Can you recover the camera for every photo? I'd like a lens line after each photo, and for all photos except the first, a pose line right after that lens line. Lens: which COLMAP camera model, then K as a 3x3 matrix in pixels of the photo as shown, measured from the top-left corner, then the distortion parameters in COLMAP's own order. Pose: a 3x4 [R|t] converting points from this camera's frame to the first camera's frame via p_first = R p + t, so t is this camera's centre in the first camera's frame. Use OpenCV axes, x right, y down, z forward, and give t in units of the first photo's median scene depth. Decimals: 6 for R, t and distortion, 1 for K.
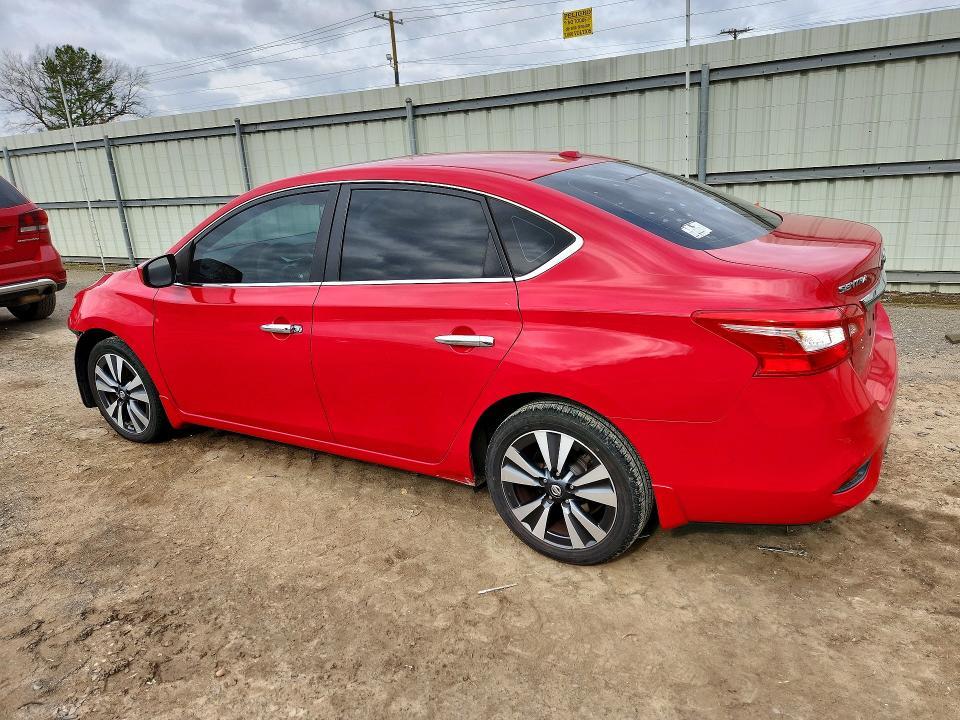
lens RADIAL K [[751.5, 0, 480.0], [0, 751.5, 360.0], [0, 0, 1]] dist [0.133131, -0.195174]
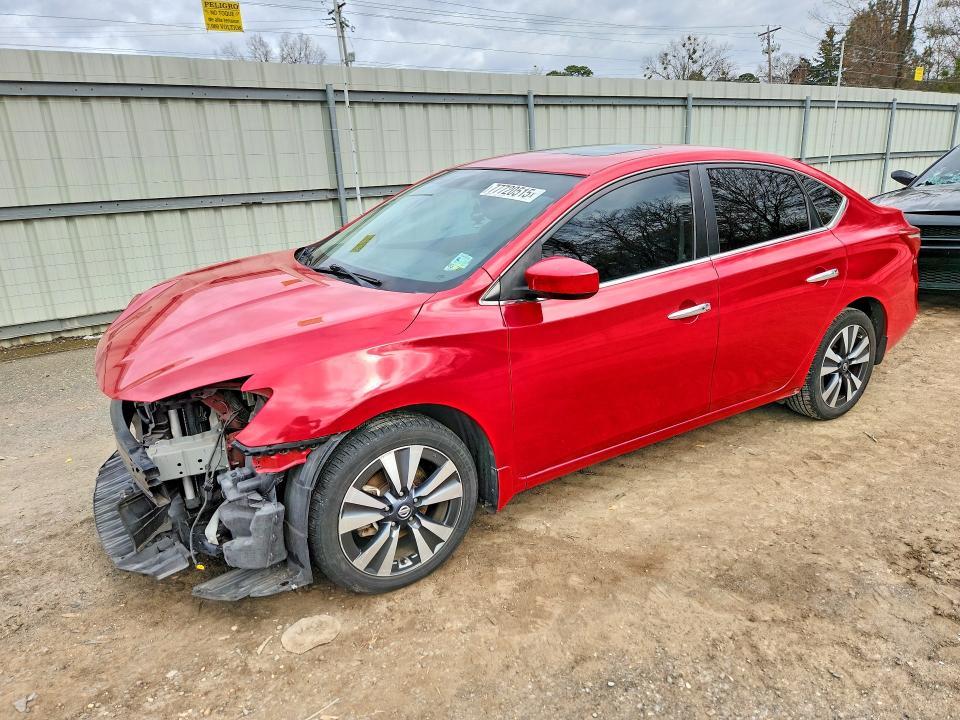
lens RADIAL K [[754.4, 0, 530.0], [0, 754.4, 343.7], [0, 0, 1]] dist [0.139960, -0.213337]
pose [[0.317912, -0.182440, 0.930402, -1.044198], [0.257293, 0.961089, 0.100542, -0.125991], [-0.912542, 0.207422, 0.352482, 0.718493]]
